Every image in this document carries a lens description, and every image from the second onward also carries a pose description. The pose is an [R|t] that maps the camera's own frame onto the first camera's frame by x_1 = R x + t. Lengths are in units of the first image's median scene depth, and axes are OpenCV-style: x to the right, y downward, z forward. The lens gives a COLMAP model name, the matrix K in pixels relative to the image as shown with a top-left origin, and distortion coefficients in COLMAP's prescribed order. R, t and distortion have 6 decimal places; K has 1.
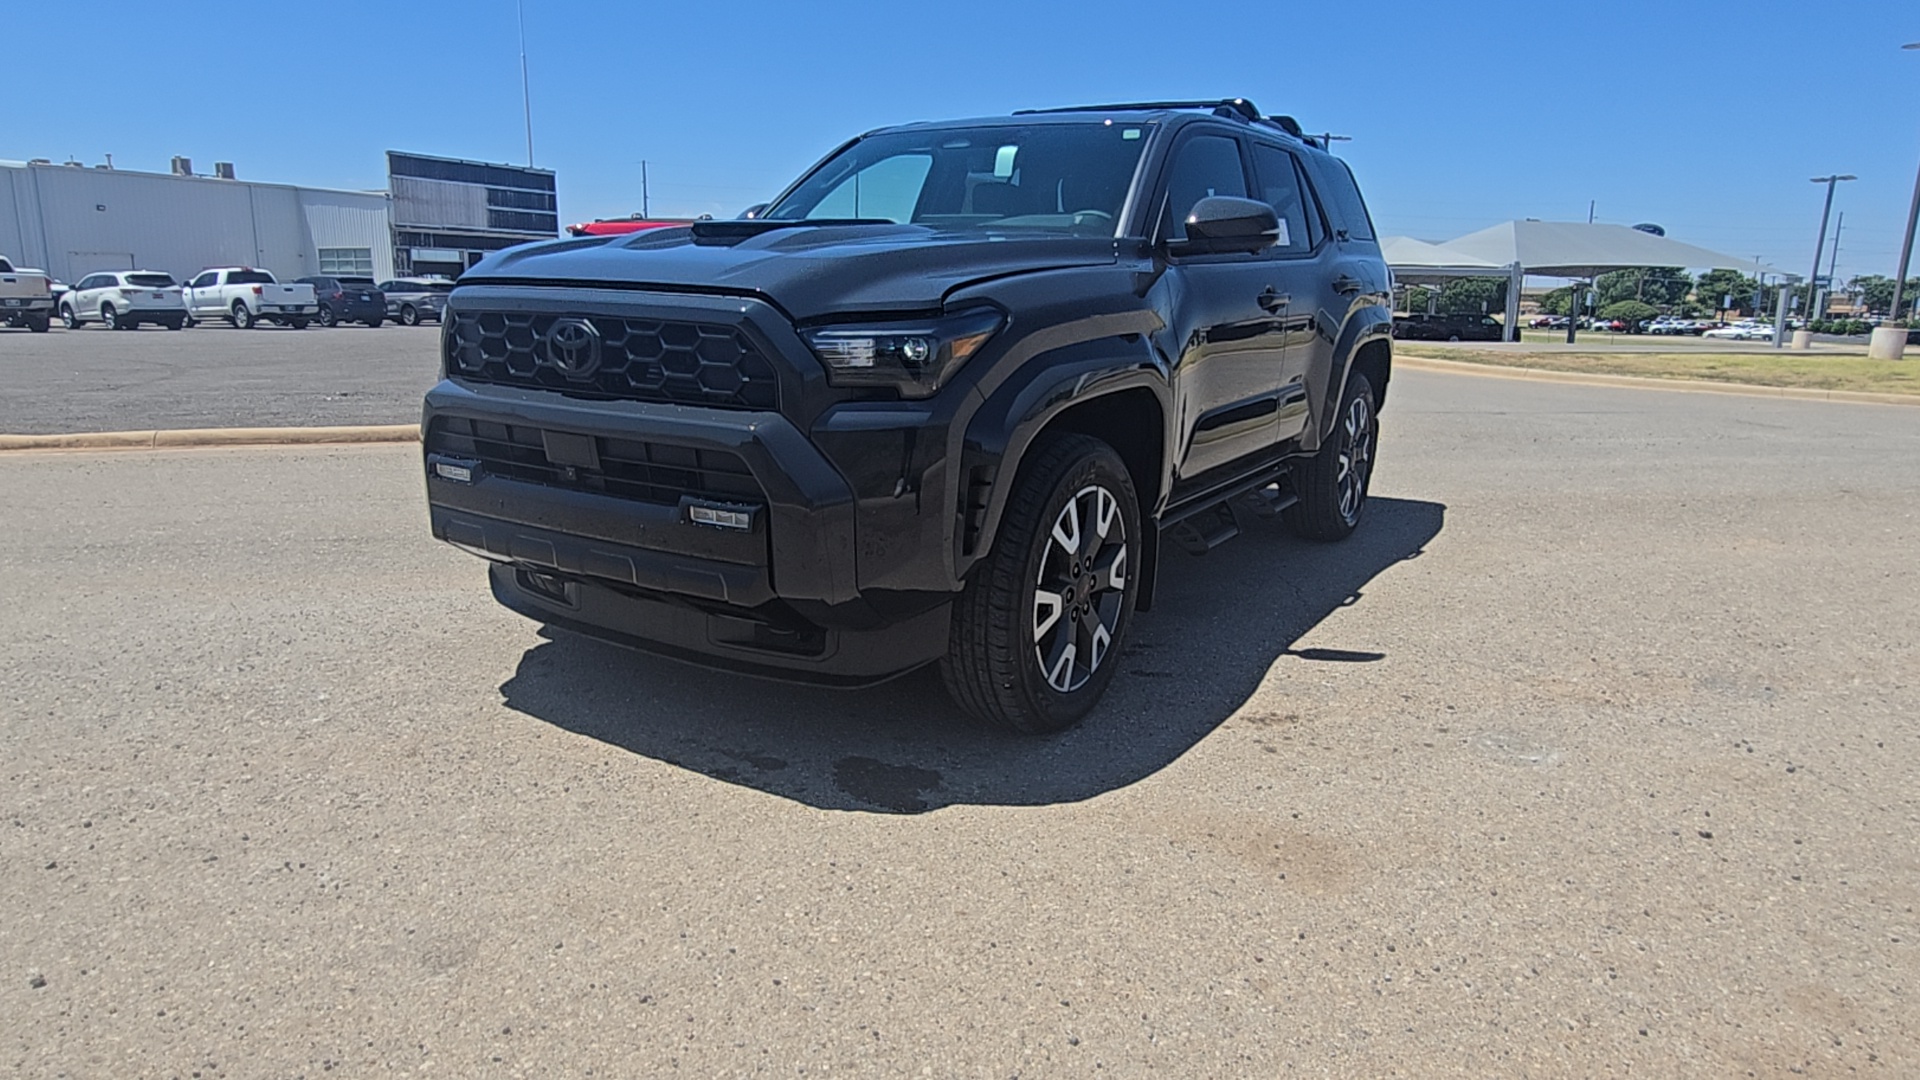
lens RADIAL K [[1202.0, 0, 960.0], [0, 1202.0, 540.0], [0, 0, 1]] dist [-0.000435, 0.000203]
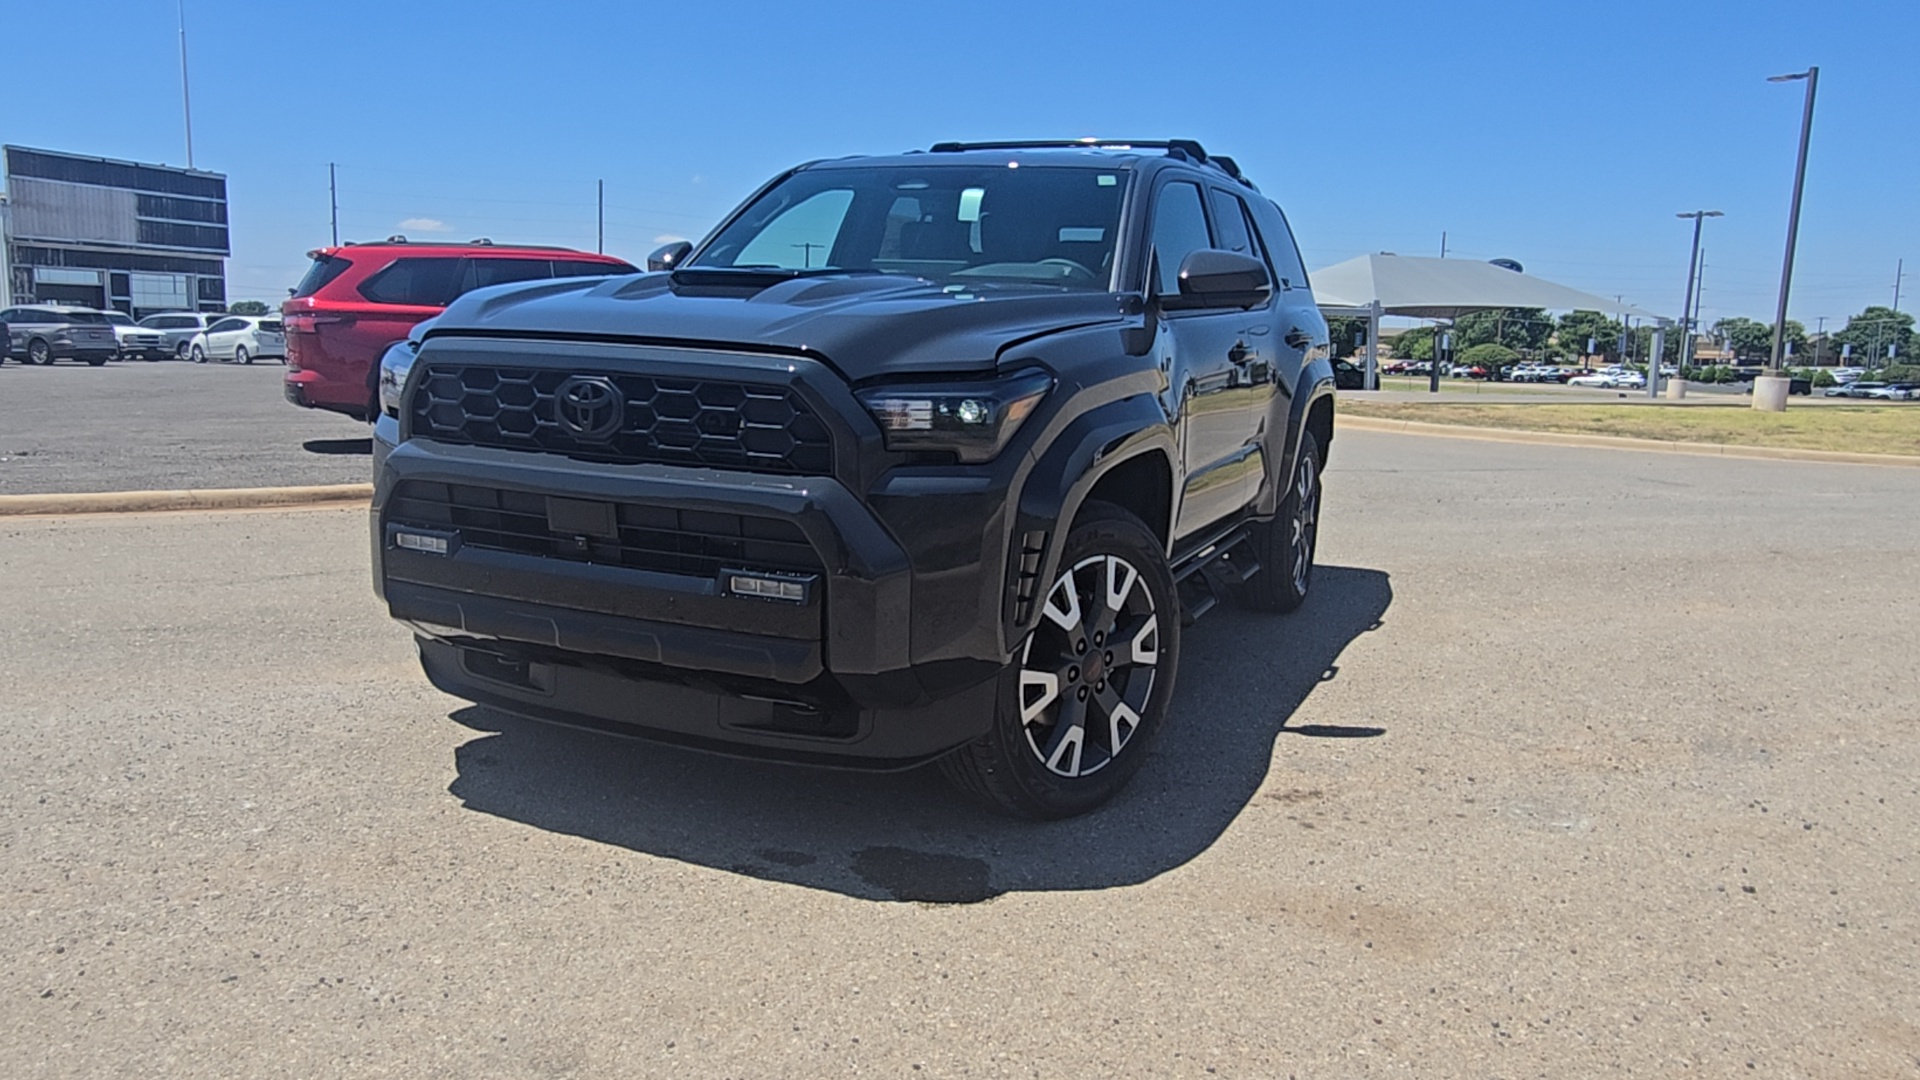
lens RADIAL K [[1460.6, 0, 914.6], [0, 1460.6, 531.6], [0, 0, 1]] dist [-0.004191, 0.006308]
pose [[0.991441, -0.009404, 0.130220, -0.164746], [0.017804, 0.997823, -0.063500, 0.007883], [-0.129339, 0.065274, 0.989450, -0.100491]]
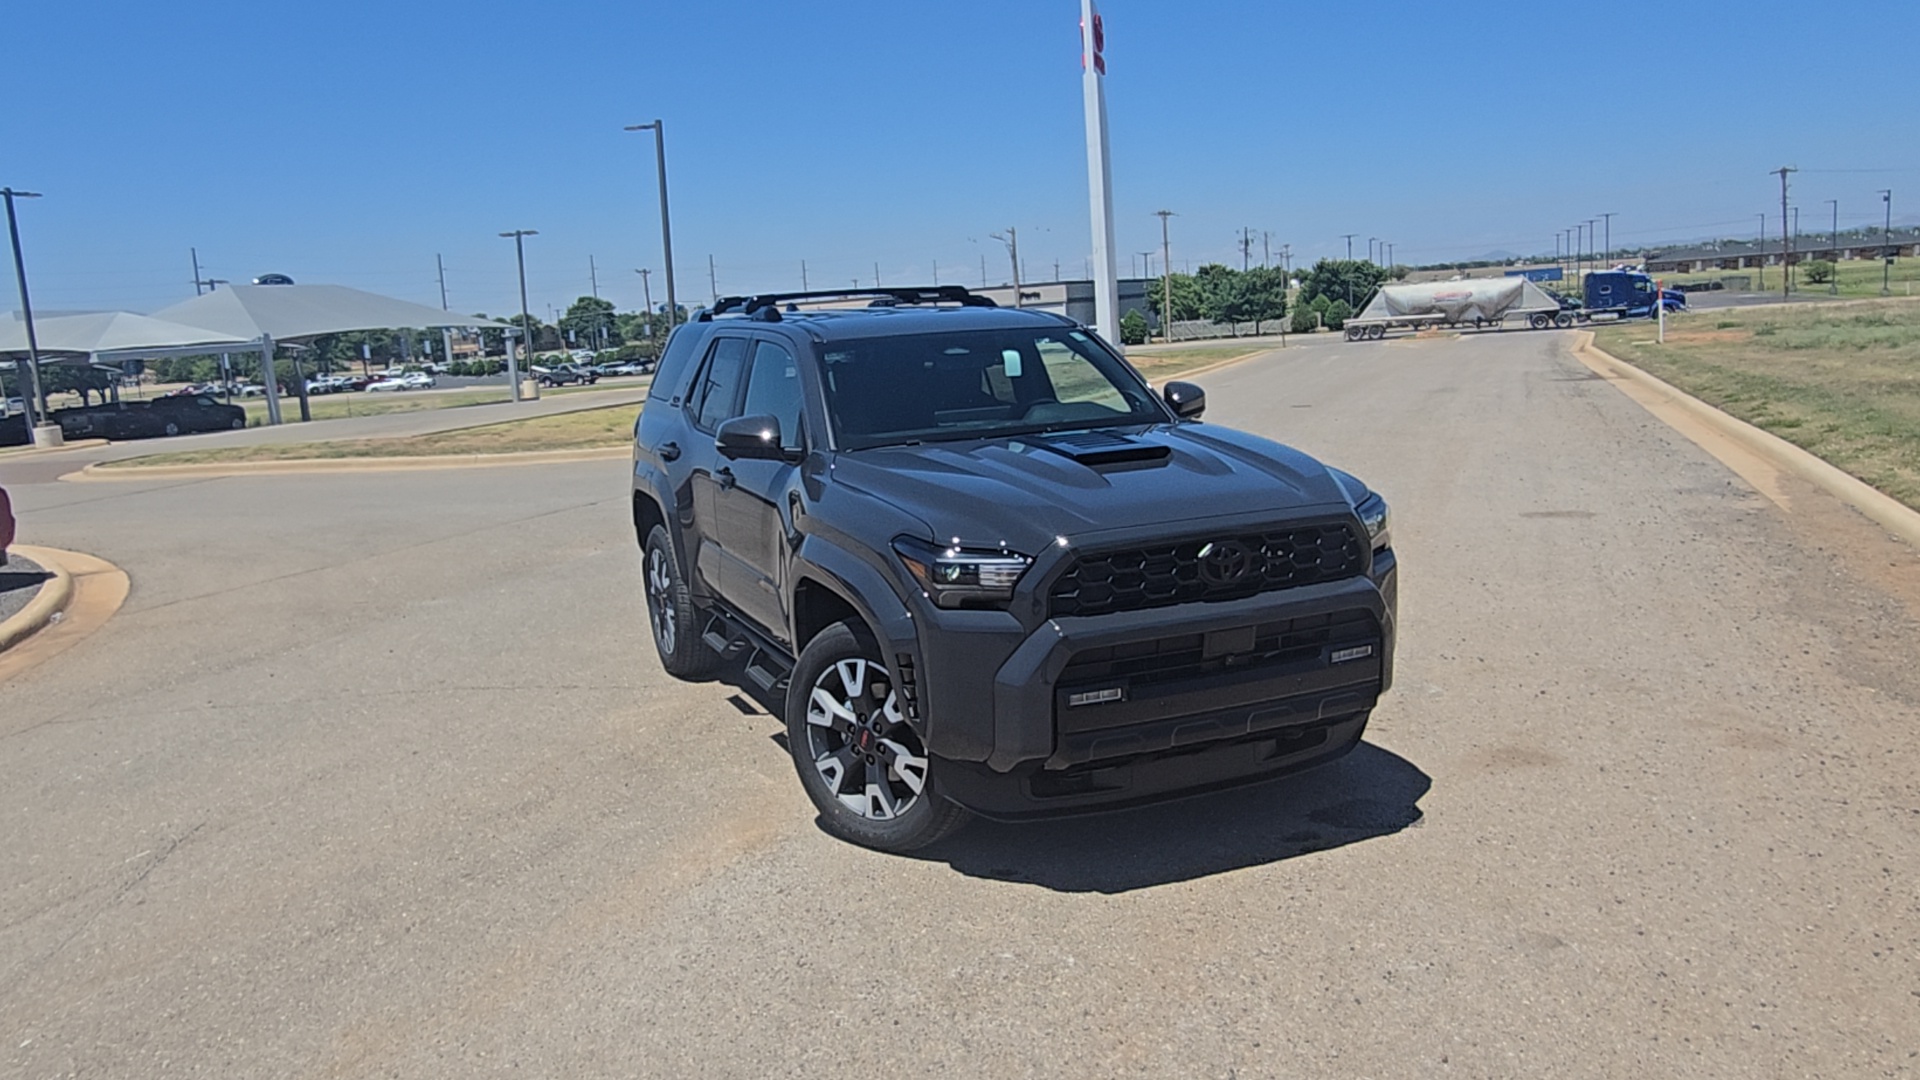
lens RADIAL K [[1460.6, 0, 914.6], [0, 1460.6, 531.6], [0, 0, 1]] dist [-0.004191, 0.006308]
pose [[0.582365, -0.174335, 0.794014, -1.300512], [0.236689, 0.970780, 0.039548, -0.247414], [-0.777708, 0.164903, 0.606611, 0.223132]]
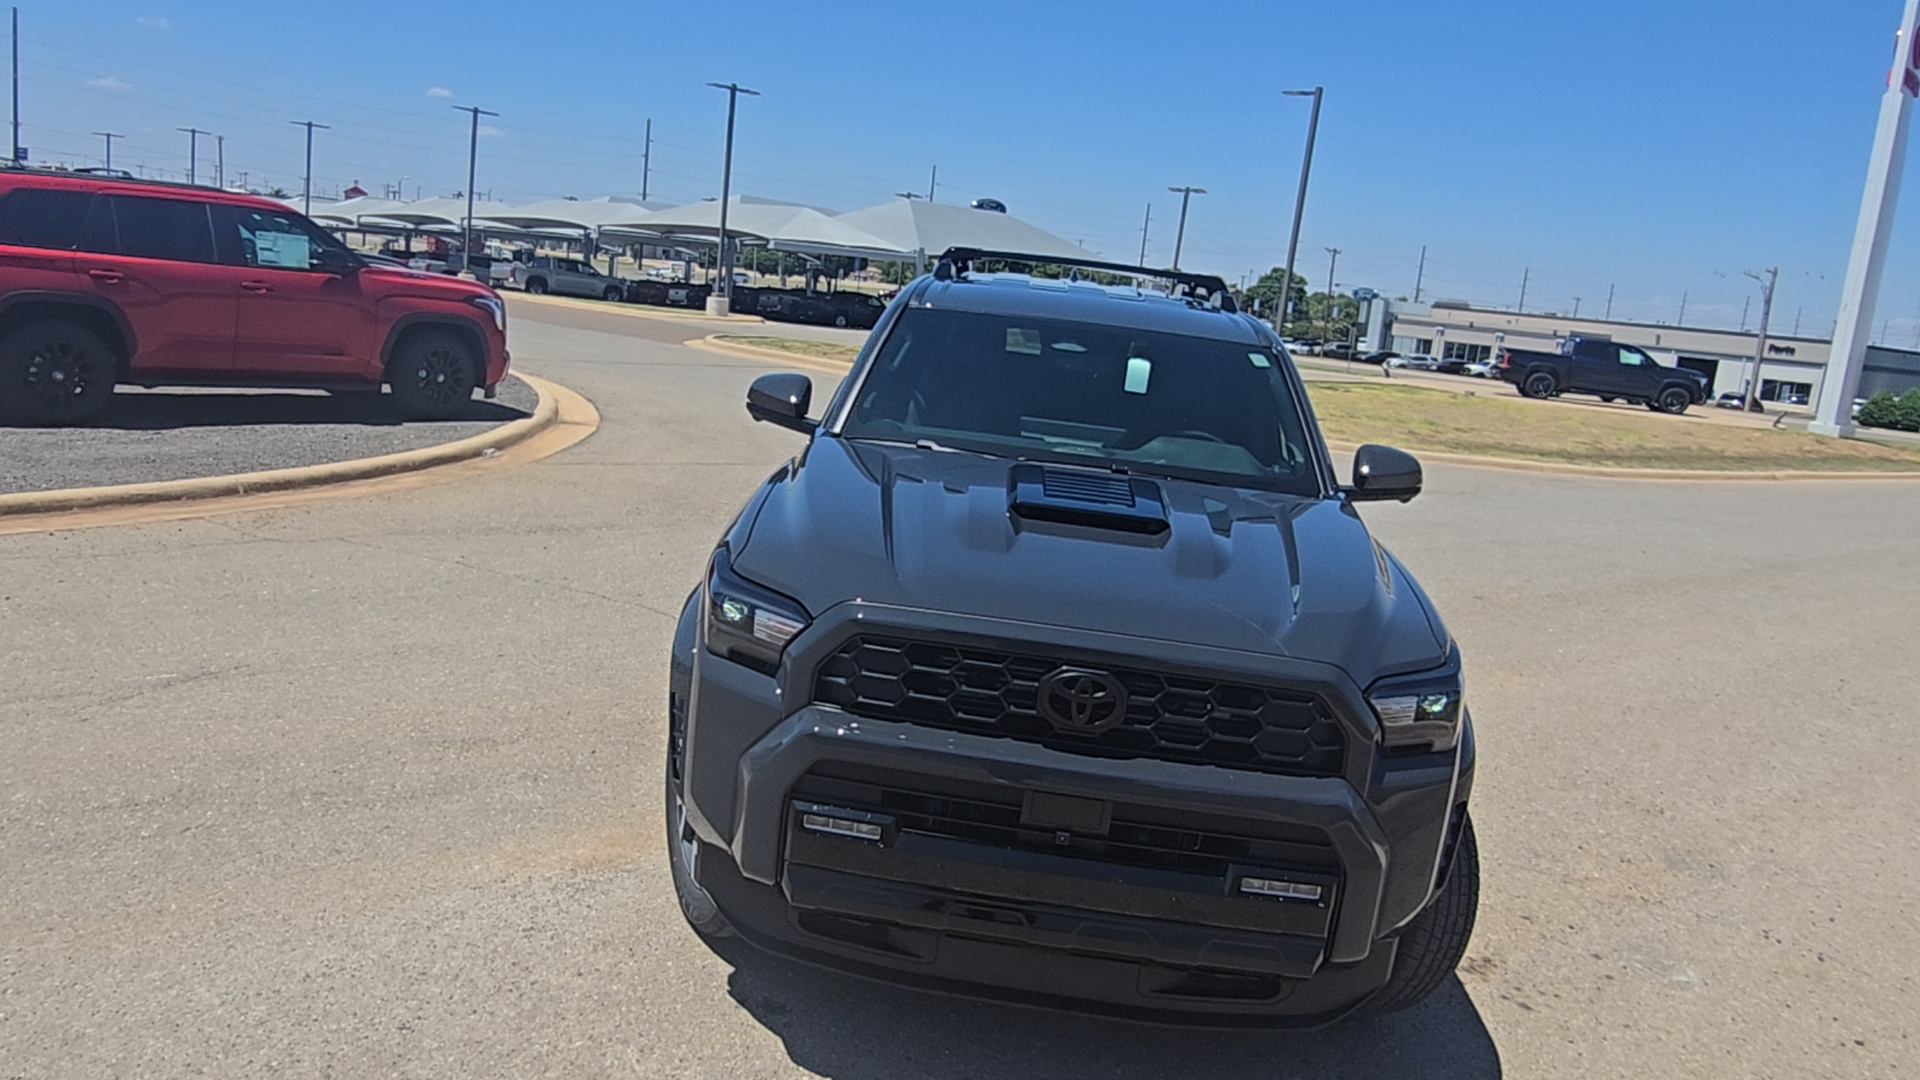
lens RADIAL K [[1460.6, 0, 914.6], [0, 1460.6, 531.6], [0, 0, 1]] dist [-0.004191, 0.006308]
pose [[0.884881, -0.006147, 0.465777, -0.687435], [0.003431, 0.999972, 0.006679, -0.216174], [-0.465805, -0.004312, 0.884877, 0.080772]]
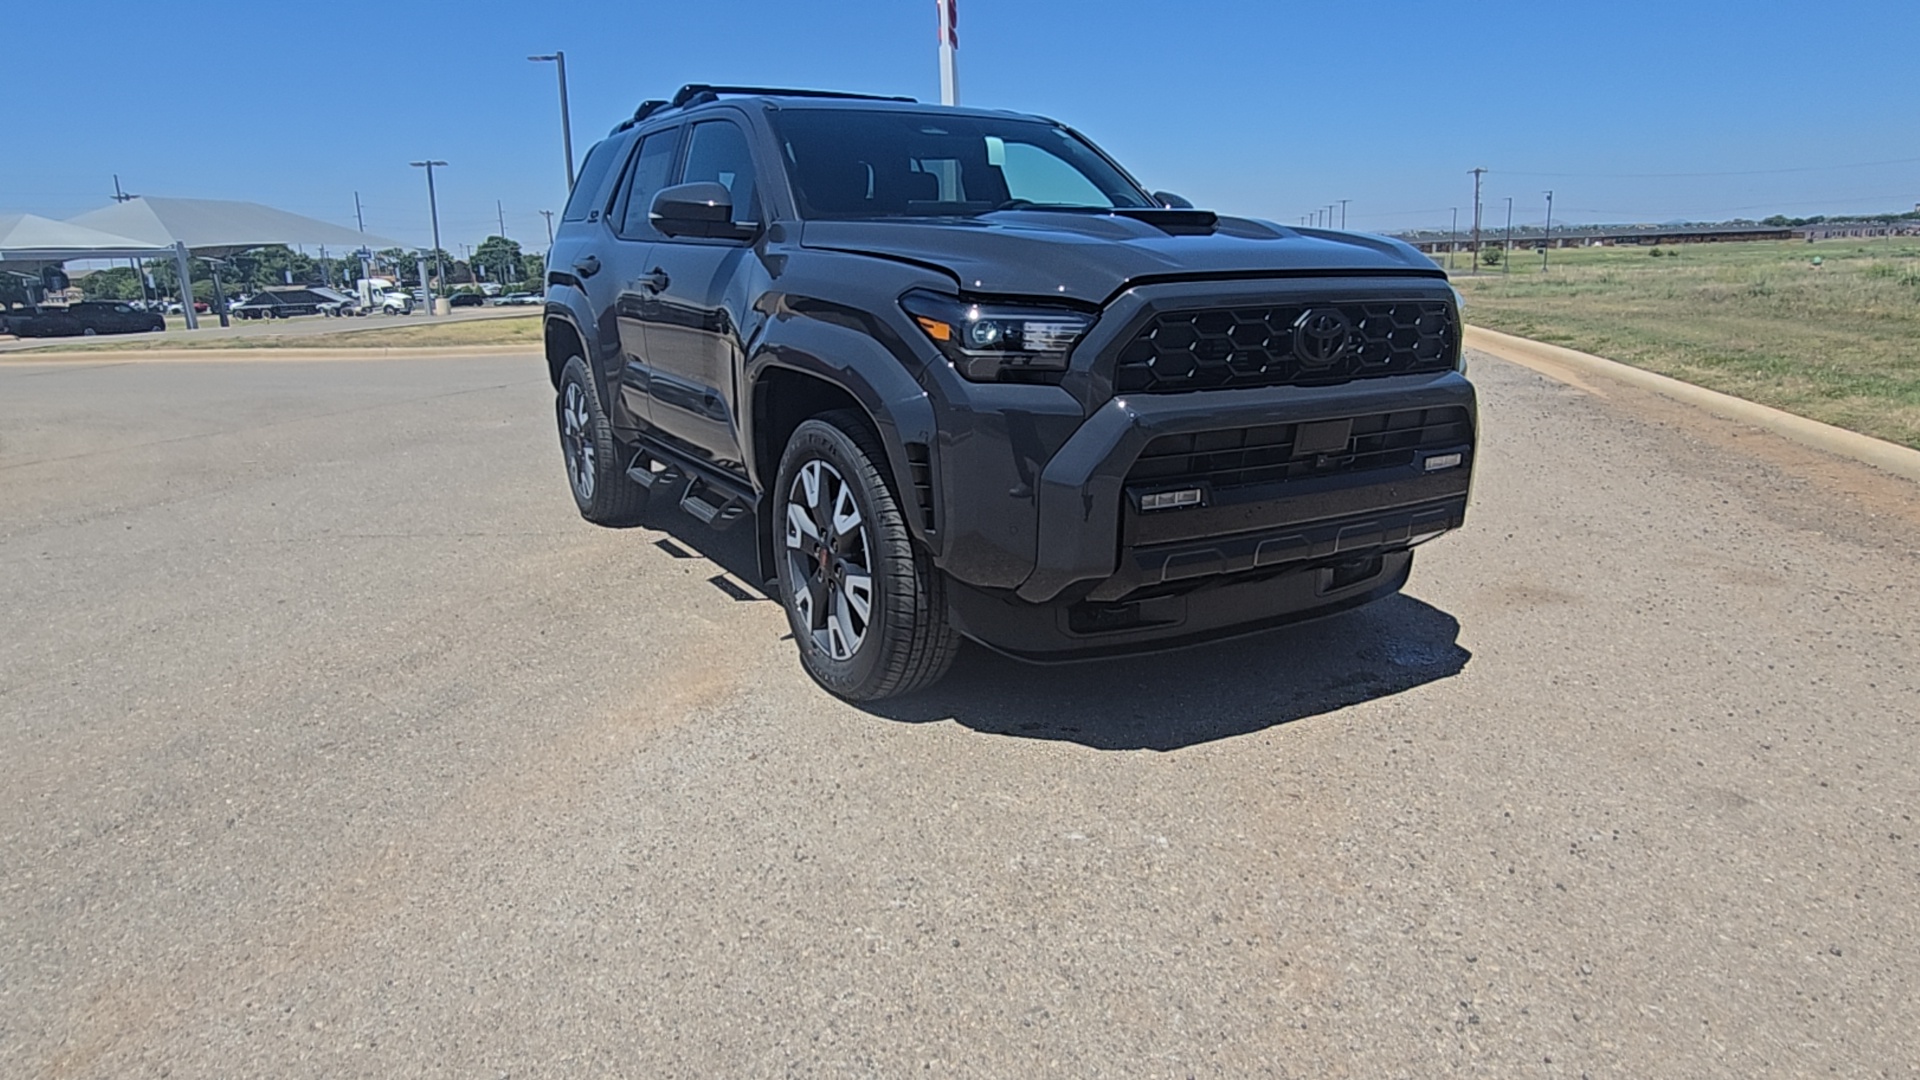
lens RADIAL K [[1194.9, 0, 960.0], [0, 1194.9, 540.0], [0, 0, 1]] dist [0.001136, -0.001671]
pose [[0.462366, -0.231426, 0.855956, -1.019594], [0.214788, 0.965821, 0.145107, -0.153883], [-0.860281, 0.116756, 0.496270, 0.581612]]
